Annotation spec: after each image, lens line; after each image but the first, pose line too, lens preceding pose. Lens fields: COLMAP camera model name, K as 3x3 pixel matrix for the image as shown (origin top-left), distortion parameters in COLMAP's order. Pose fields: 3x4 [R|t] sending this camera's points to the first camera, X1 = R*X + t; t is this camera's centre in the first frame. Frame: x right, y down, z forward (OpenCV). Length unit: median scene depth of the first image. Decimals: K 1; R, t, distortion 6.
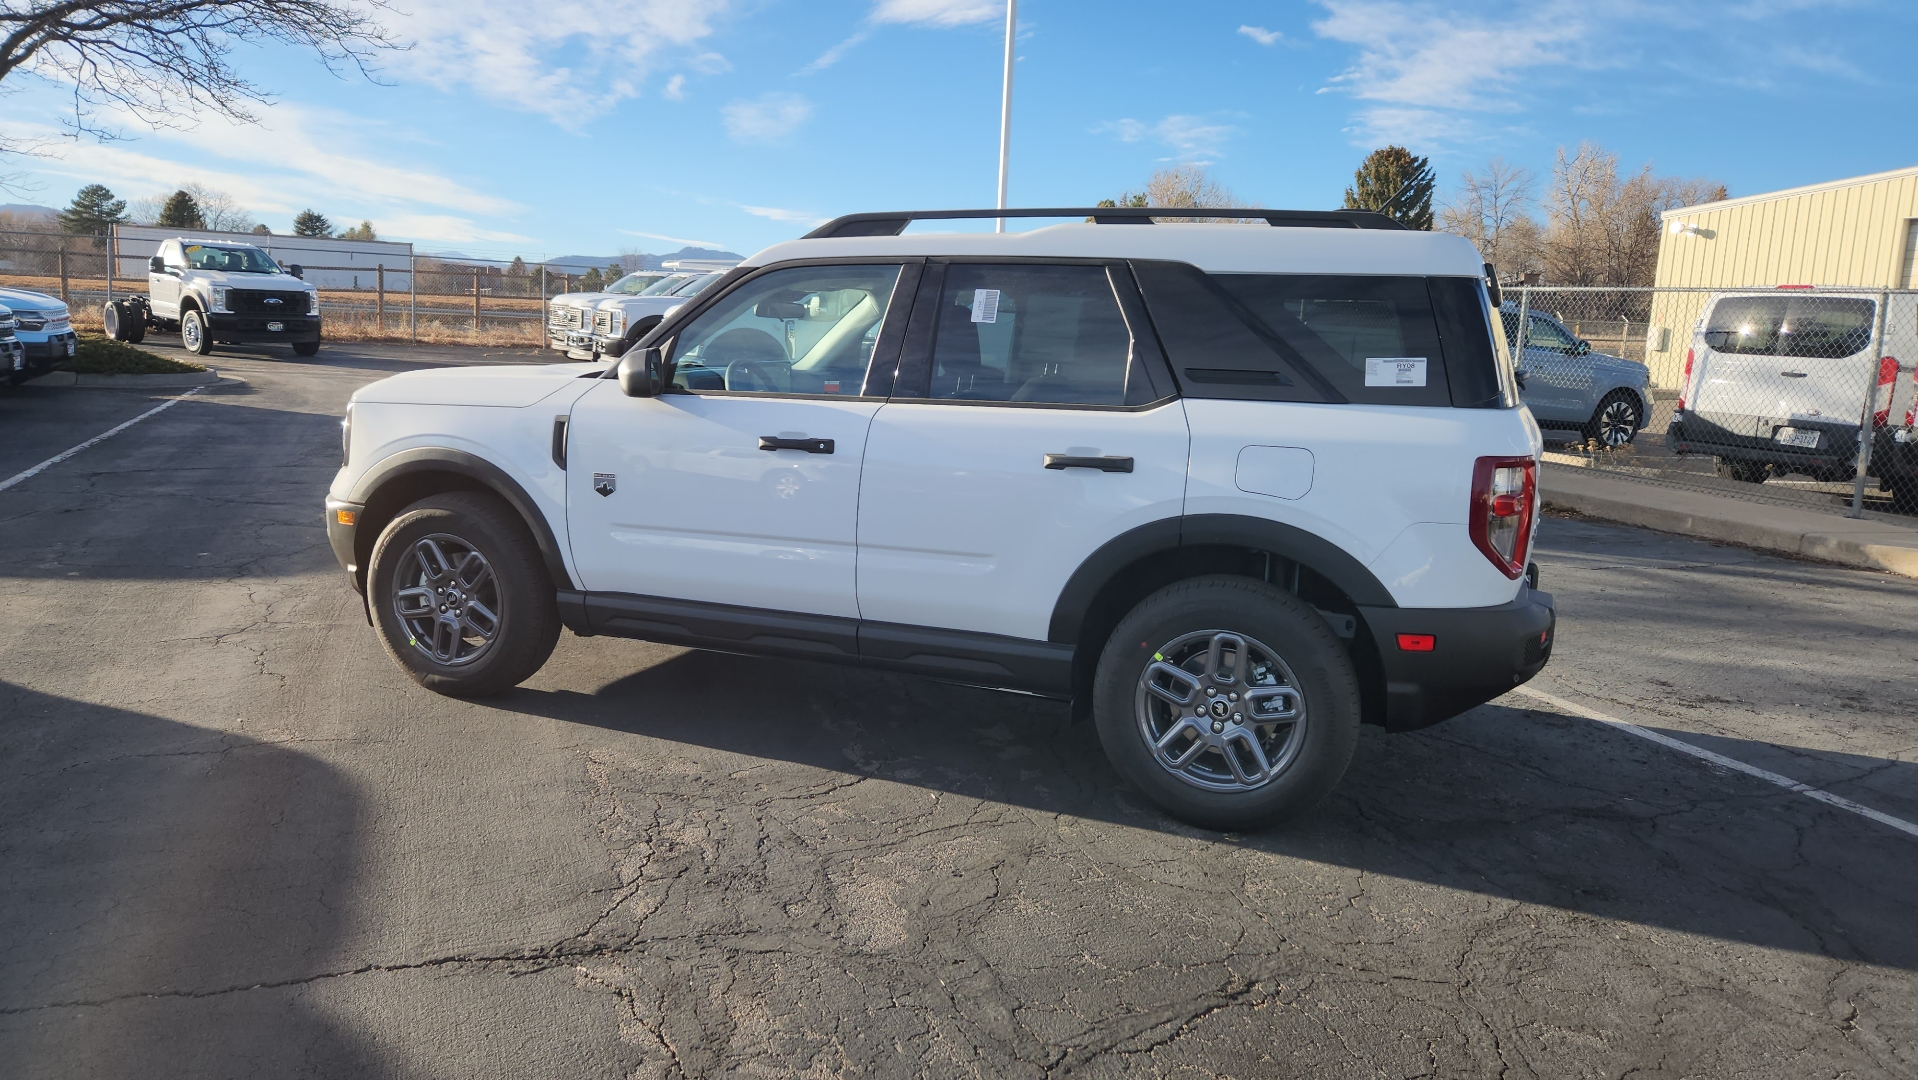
lens RADIAL K [[1280.4, 0, 910.1], [0, 1280.4, 529.5], [0, 0, 1]] dist [0.074780, -0.057490]
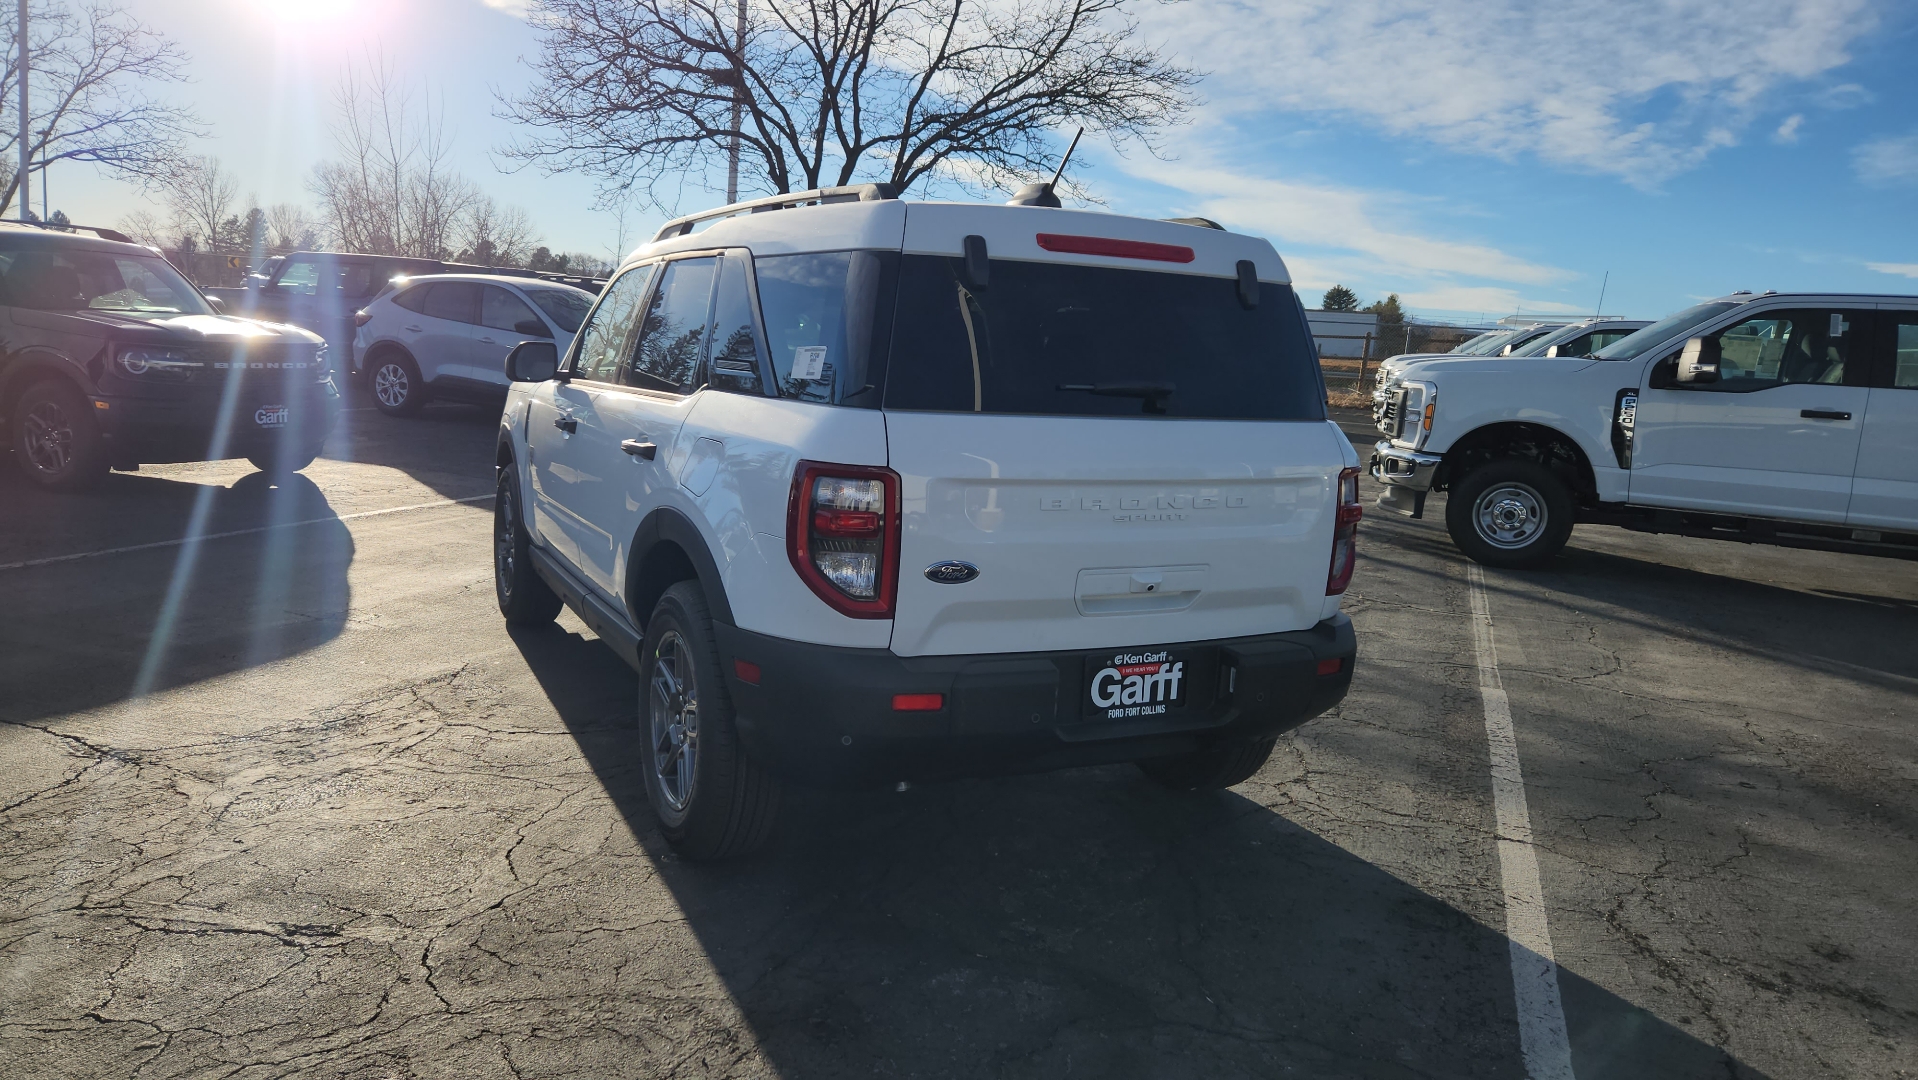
lens RADIAL K [[1277.8, 0, 919.9], [0, 1277.8, 519.1], [0, 0, 1]] dist [0.074274, -0.055745]
pose [[0.733272, 0.099042, -0.672683, 0.894508], [-0.139959, 0.990134, -0.006783, -0.019959], [0.665375, 0.099121, 0.739899, 0.374164]]
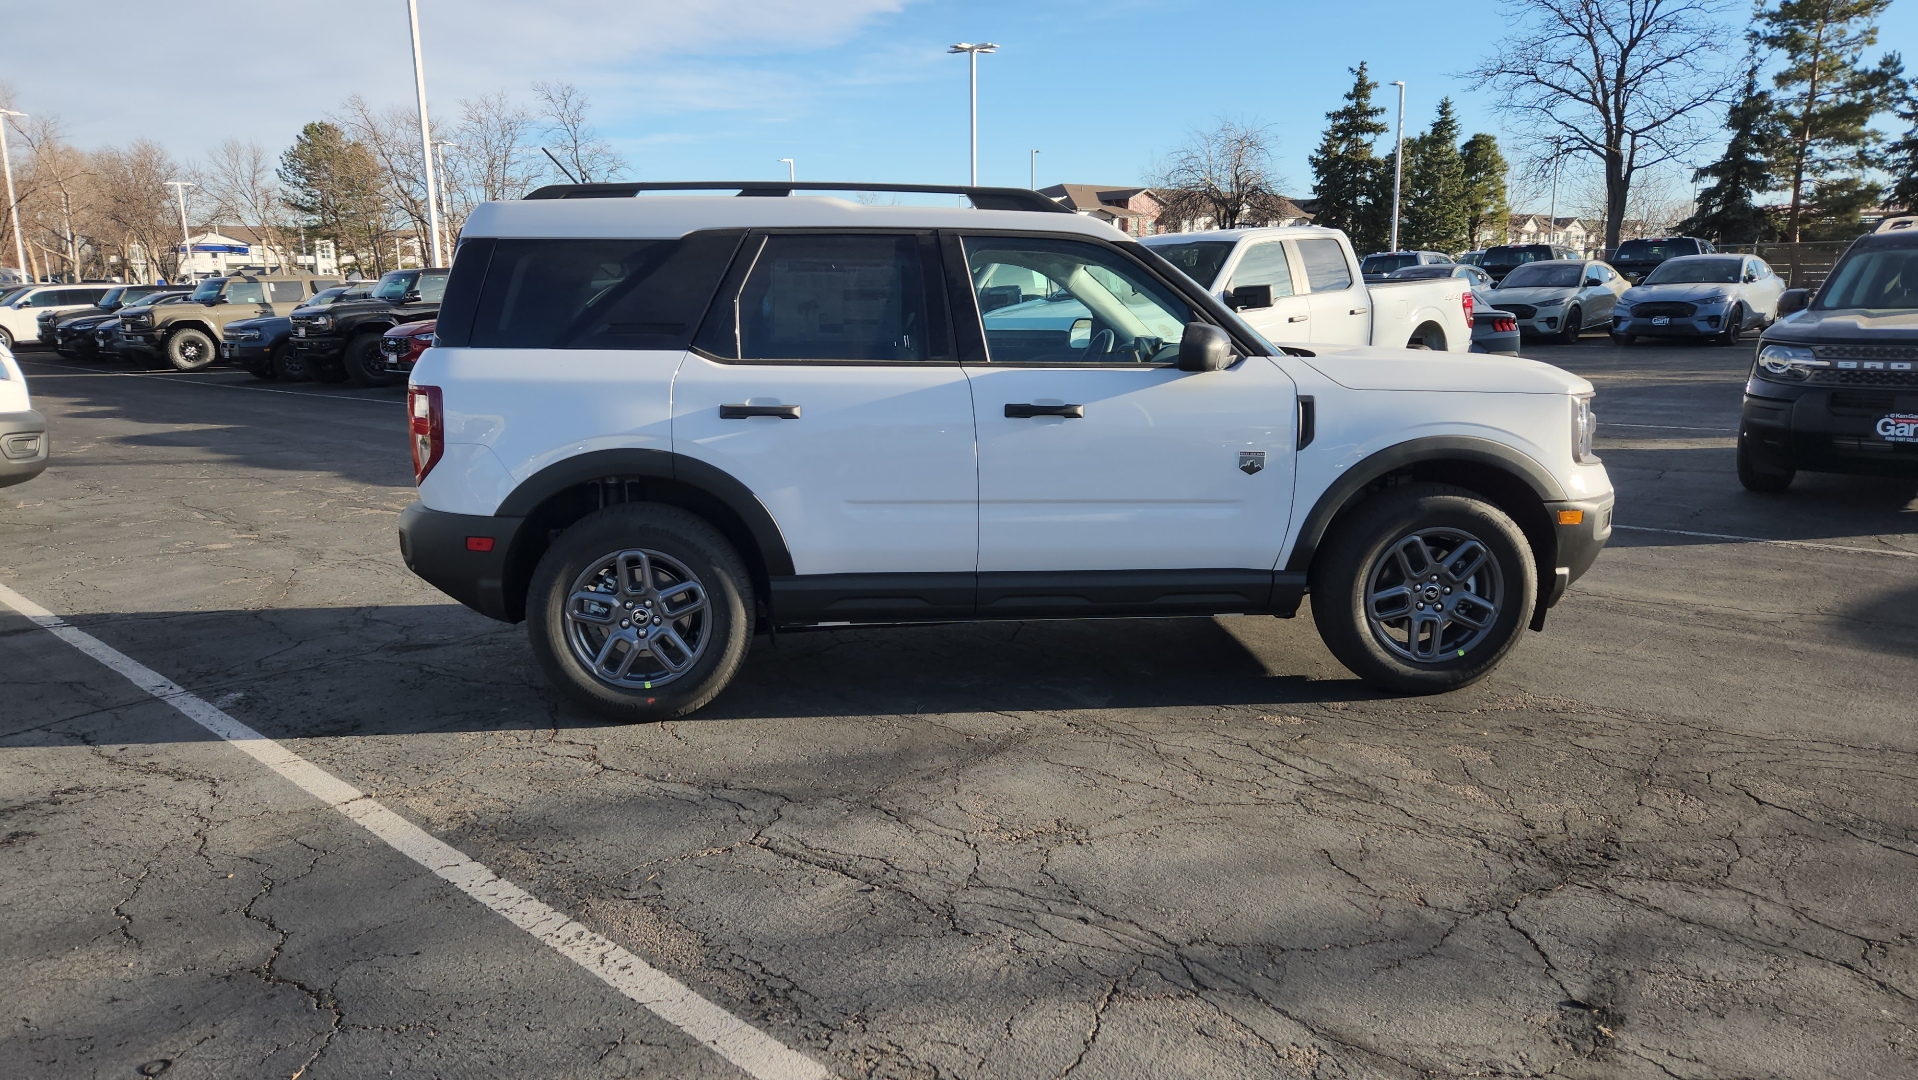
lens RADIAL K [[1290.8, 0, 926.3], [0, 1290.8, 539.6], [0, 0, 1]] dist [0.062108, -0.045972]
pose [[-0.904660, 0.049464, -0.423253, 0.606991], [-0.094851, 0.944949, 0.313168, -0.348090], [0.415443, 0.323457, -0.850166, 2.286403]]
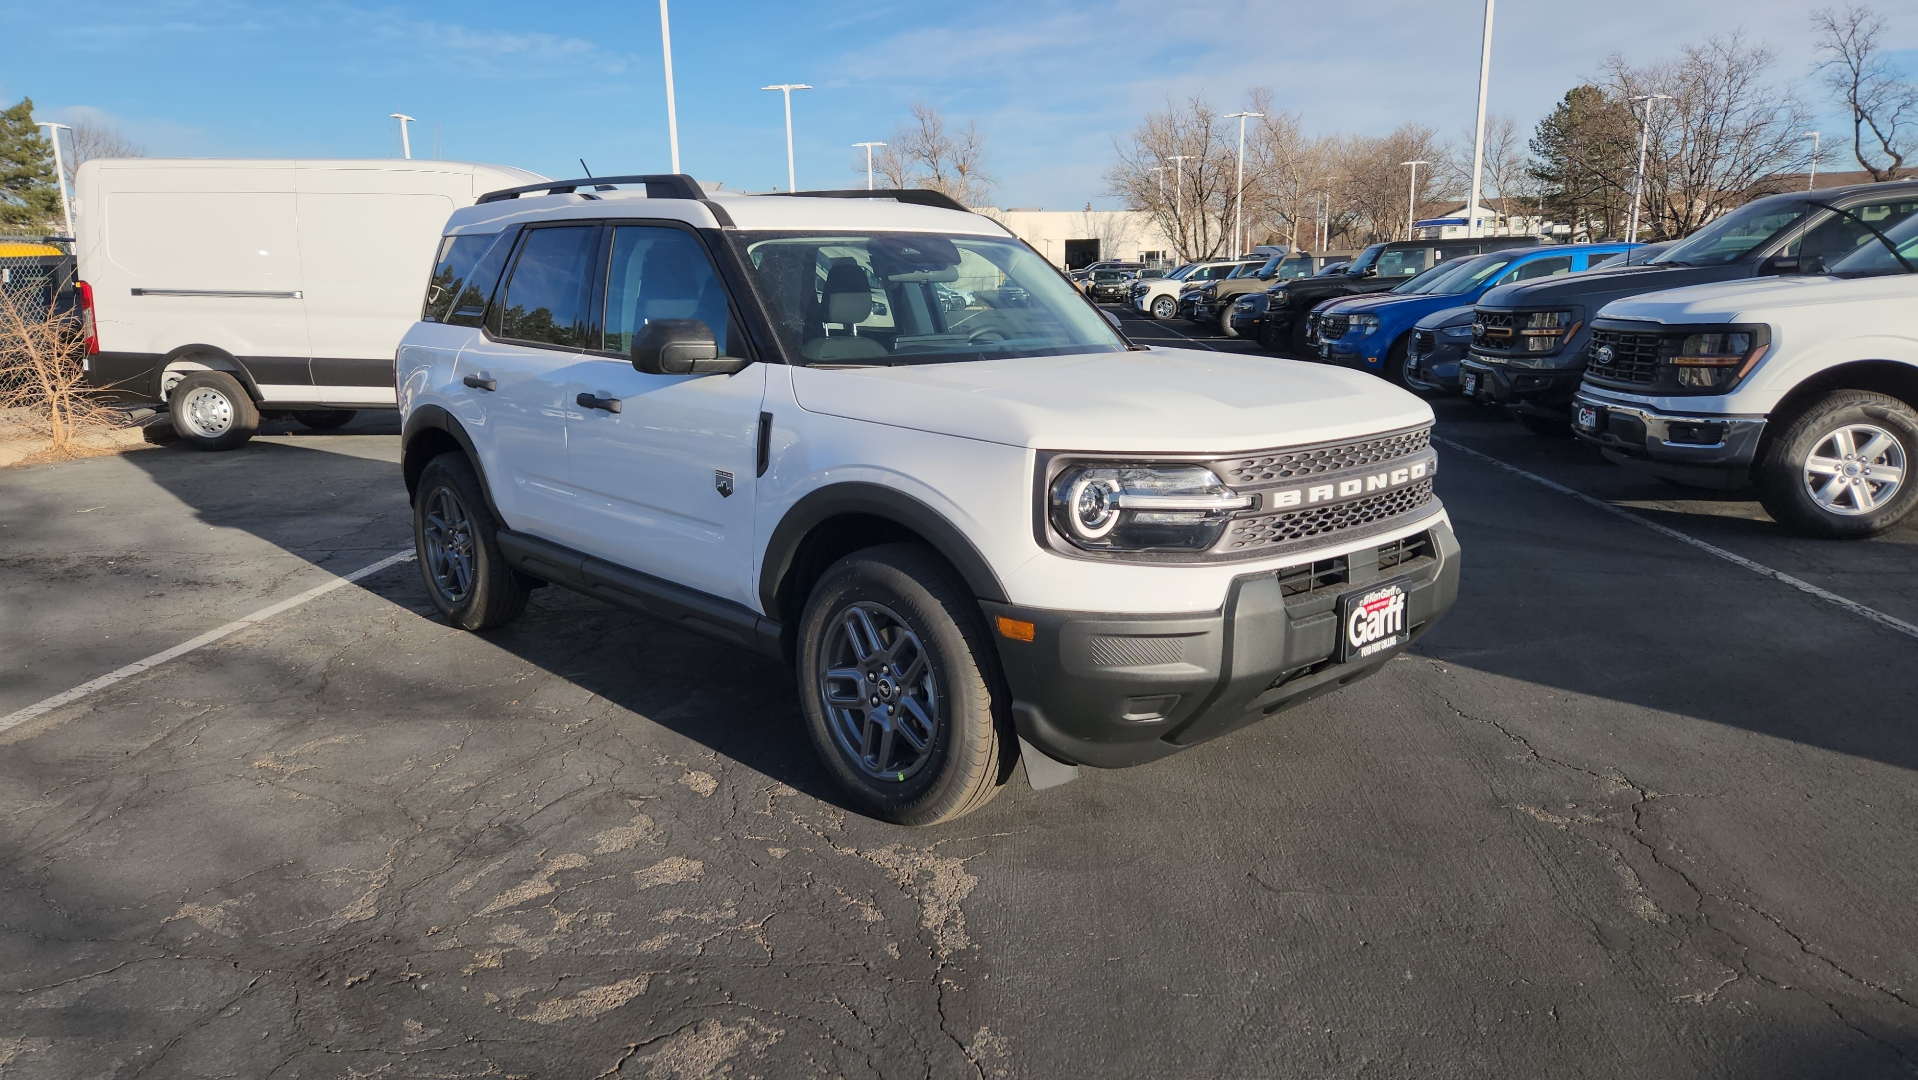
lens RADIAL K [[1285.8, 0, 925.2], [0, 1285.8, 548.2], [0, 0, 1]] dist [0.070552, -0.054076]
pose [[-0.894200, -0.123000, 0.430438, -0.611590], [0.046860, 0.930514, 0.363247, -0.383354], [-0.445208, 0.344986, -0.826302, 2.182447]]
